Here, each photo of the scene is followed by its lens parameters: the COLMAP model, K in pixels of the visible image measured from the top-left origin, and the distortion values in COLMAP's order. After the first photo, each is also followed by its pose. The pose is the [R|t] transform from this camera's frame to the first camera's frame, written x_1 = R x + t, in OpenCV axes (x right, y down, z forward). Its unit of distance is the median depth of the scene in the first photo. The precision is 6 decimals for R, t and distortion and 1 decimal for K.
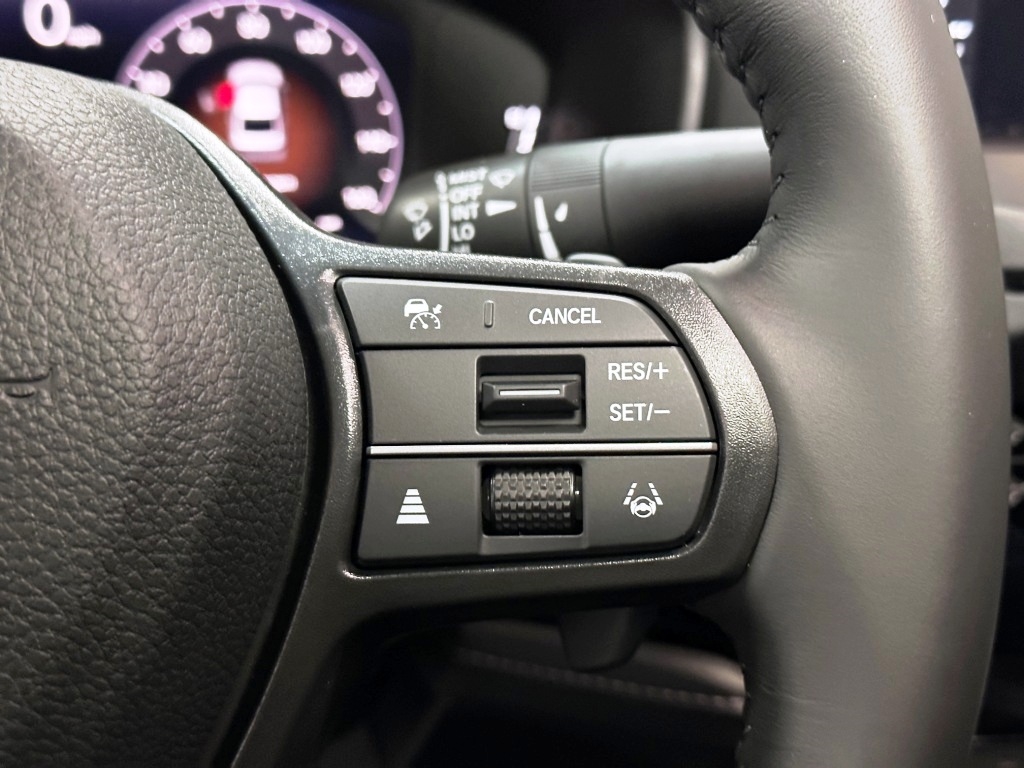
lens RADIAL K [[1540.5, 0, 512.0], [0, 1540.5, 384.0], [0, 0, 1]] dist [0.010722, 0.015384]
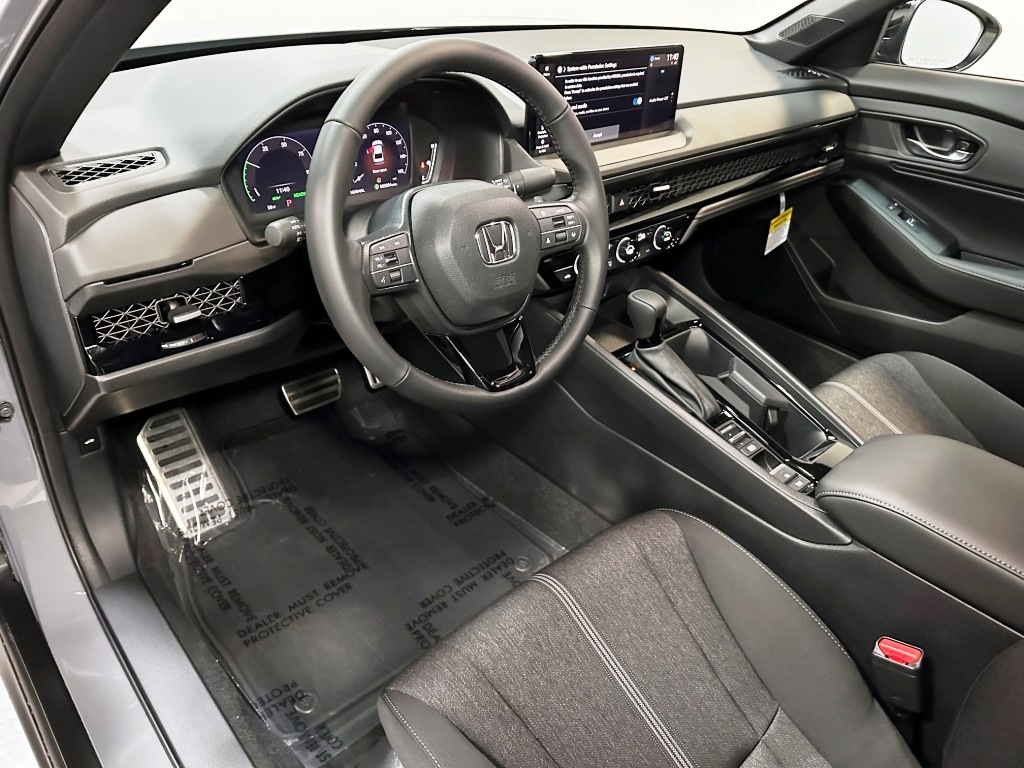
lens RADIAL K [[730.4, 0, 512.0], [0, 730.4, 384.0], [0, 0, 1]] dist [0.099715, -0.141384]
pose [[0.837611, -0.264669, 0.477868, -1.657345], [0.107028, 0.937346, 0.331553, -0.368372], [-0.535679, -0.226567, 0.813459, -1.545799]]
